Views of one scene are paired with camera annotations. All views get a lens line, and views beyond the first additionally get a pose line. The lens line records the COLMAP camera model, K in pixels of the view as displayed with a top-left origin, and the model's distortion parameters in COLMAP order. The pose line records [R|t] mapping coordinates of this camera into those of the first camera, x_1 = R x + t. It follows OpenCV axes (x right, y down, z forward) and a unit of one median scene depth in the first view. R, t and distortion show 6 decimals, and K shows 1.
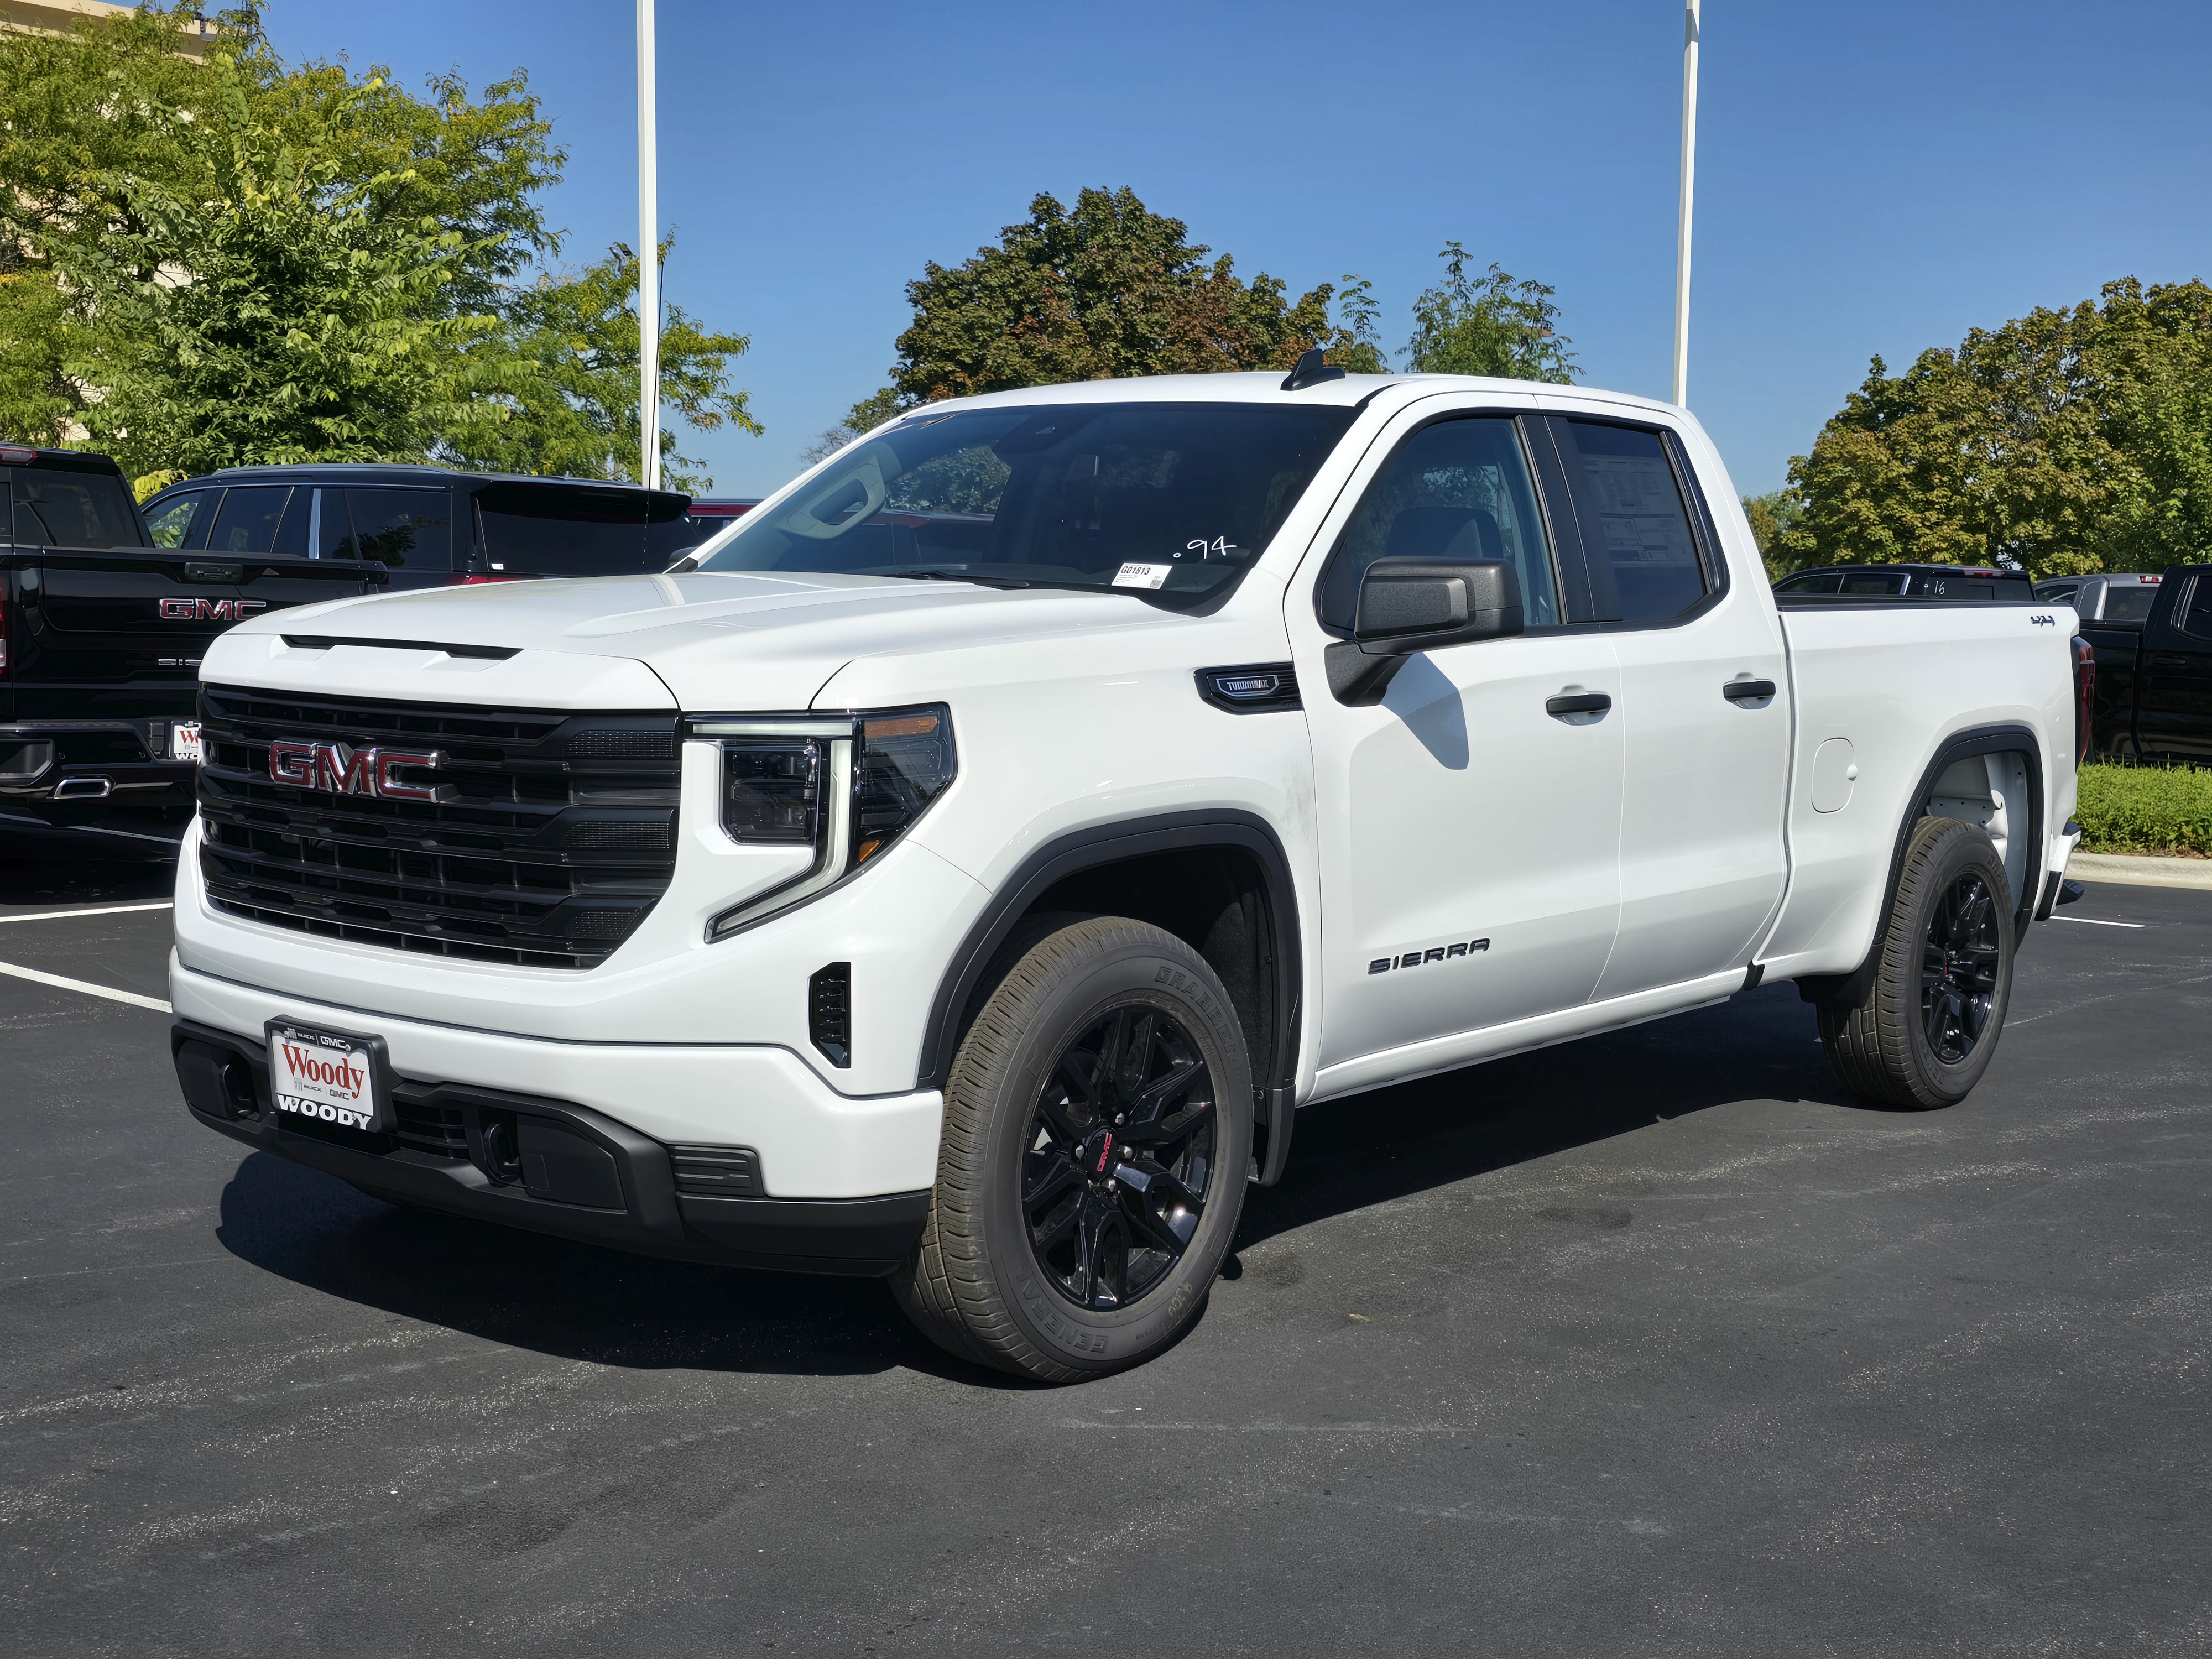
lens RADIAL K [[2561.6, 0, 1120.9], [0, 2561.6, 829.0], [0, 0, 1]] dist [0.128348, -0.242292]
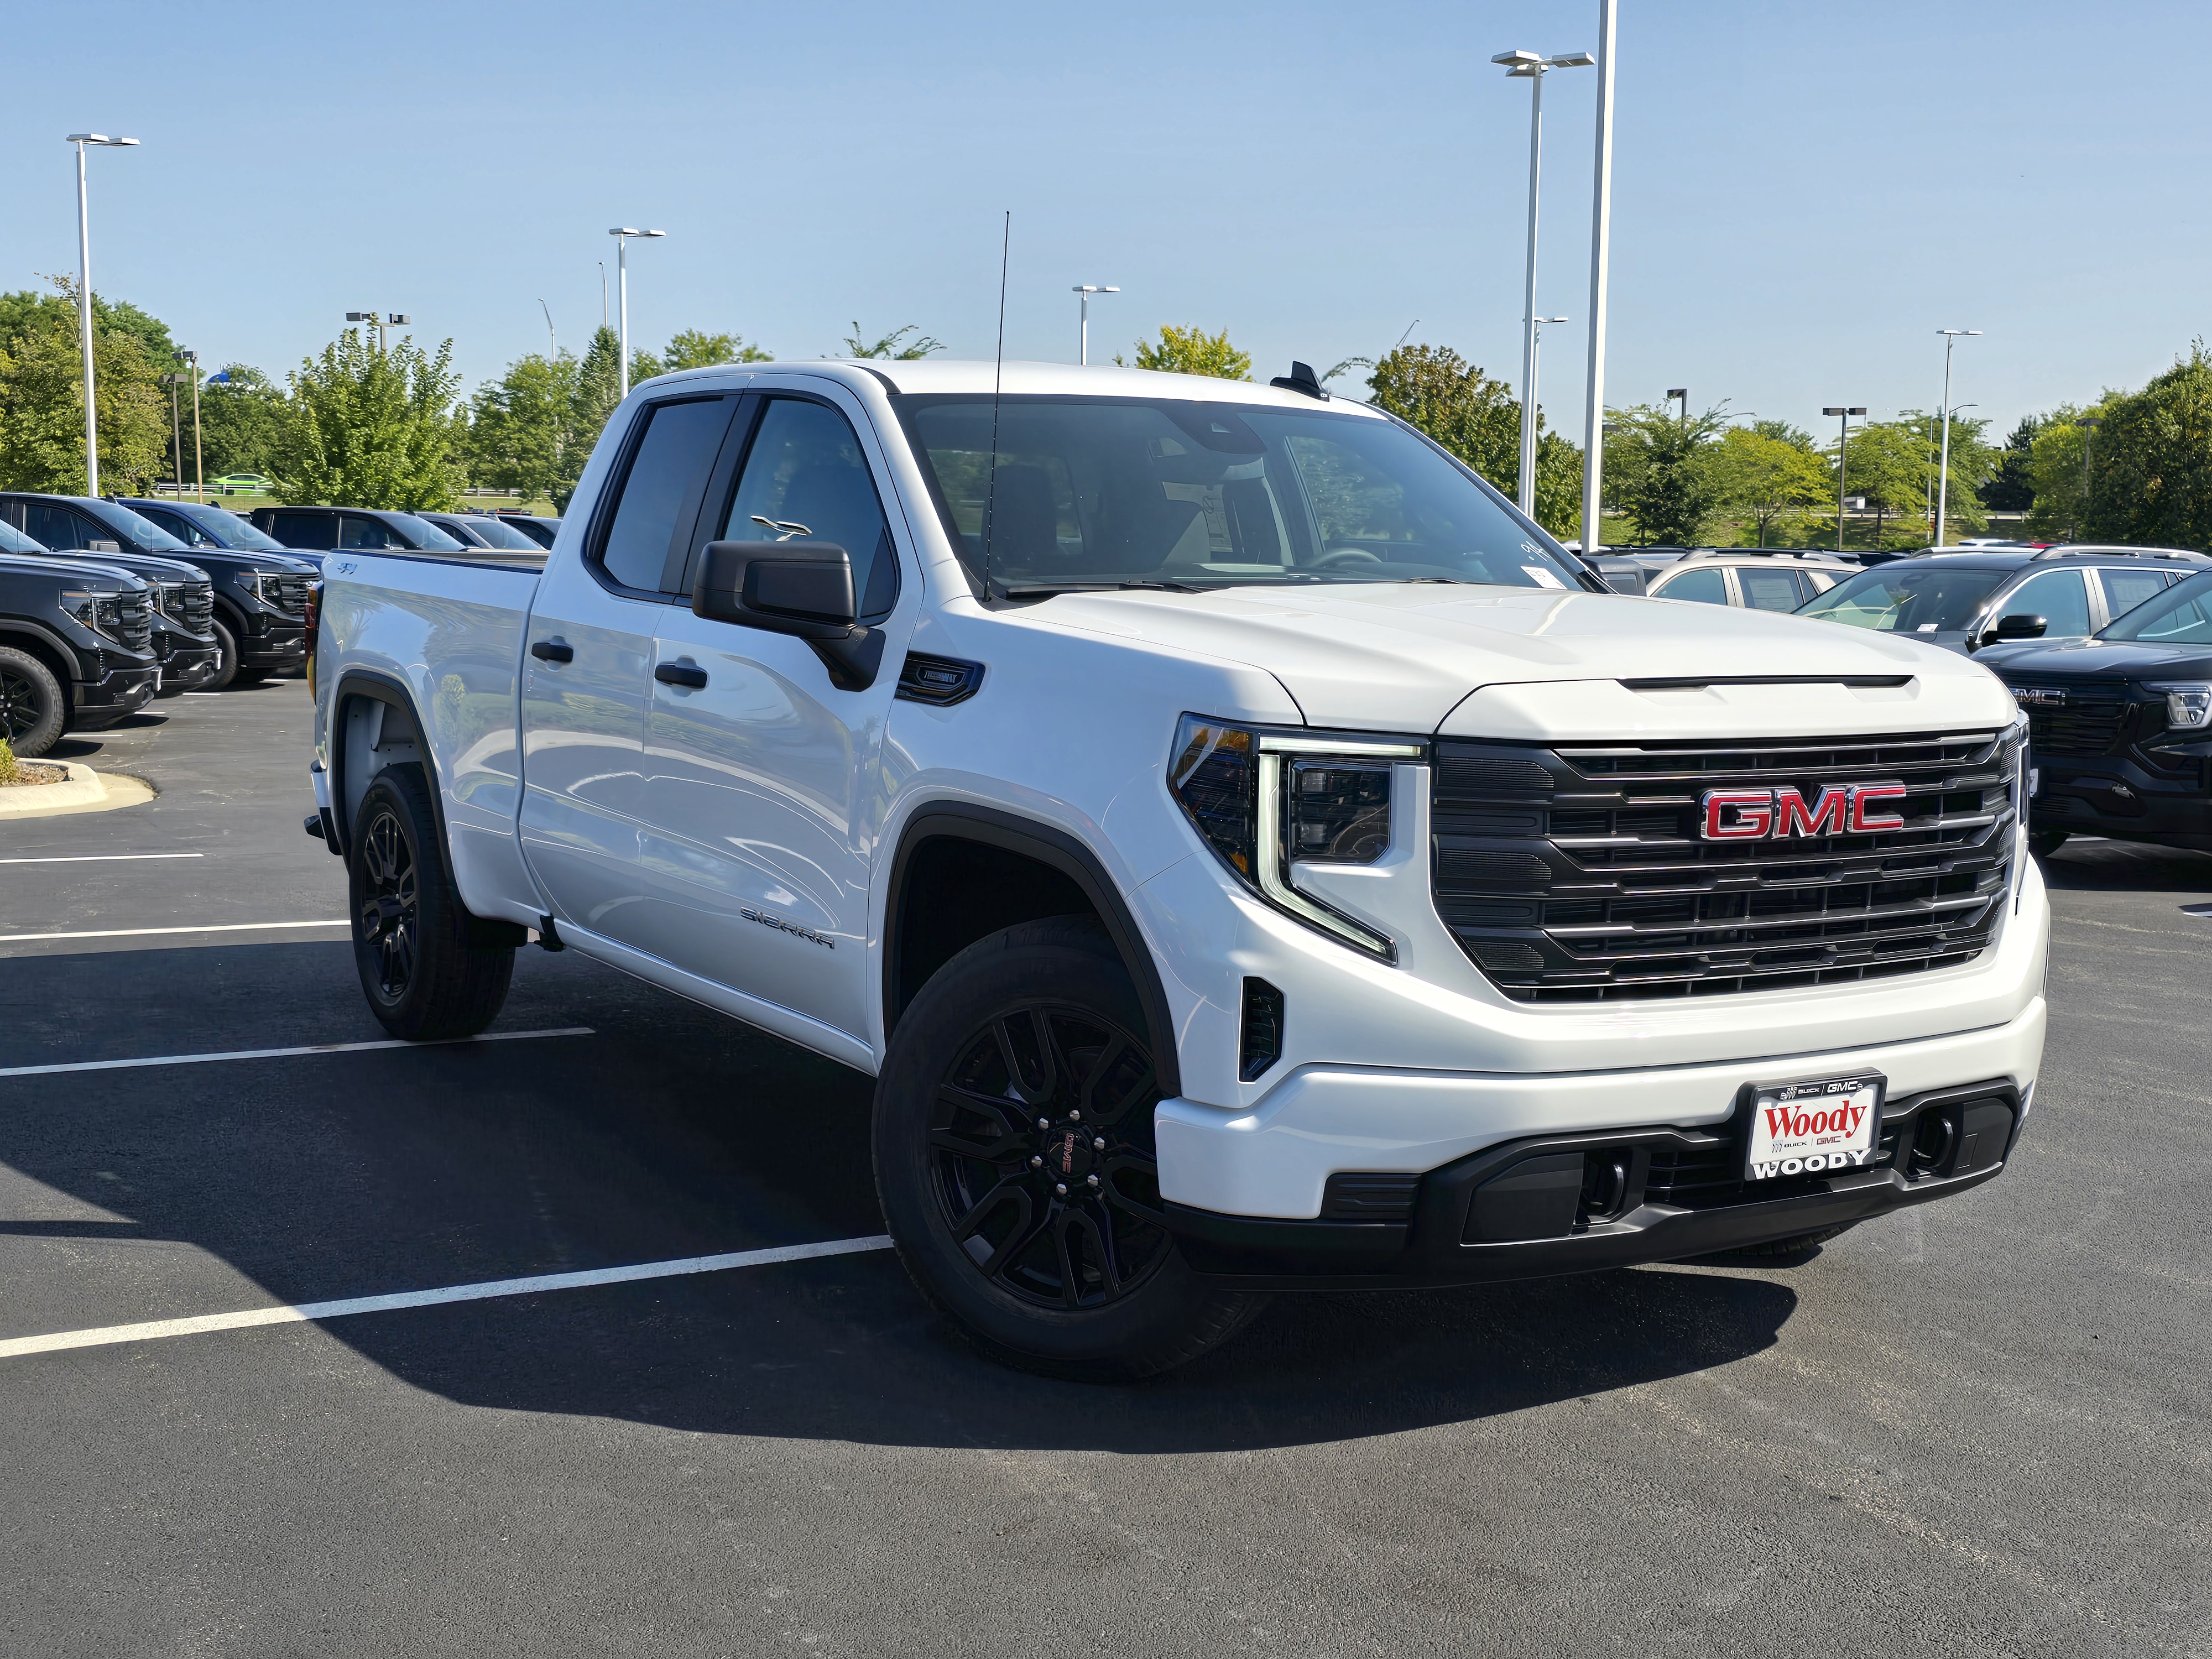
lens RADIAL K [[2561.6, 0, 1120.9], [0, 2561.6, 829.0], [0, 0, 1]] dist [0.128348, -0.242292]
pose [[0.331738, -0.122284, 0.935412, -1.181793], [0.072718, 0.991928, 0.103883, -0.124380], [-0.940565, 0.033559, 0.337953, 0.836080]]
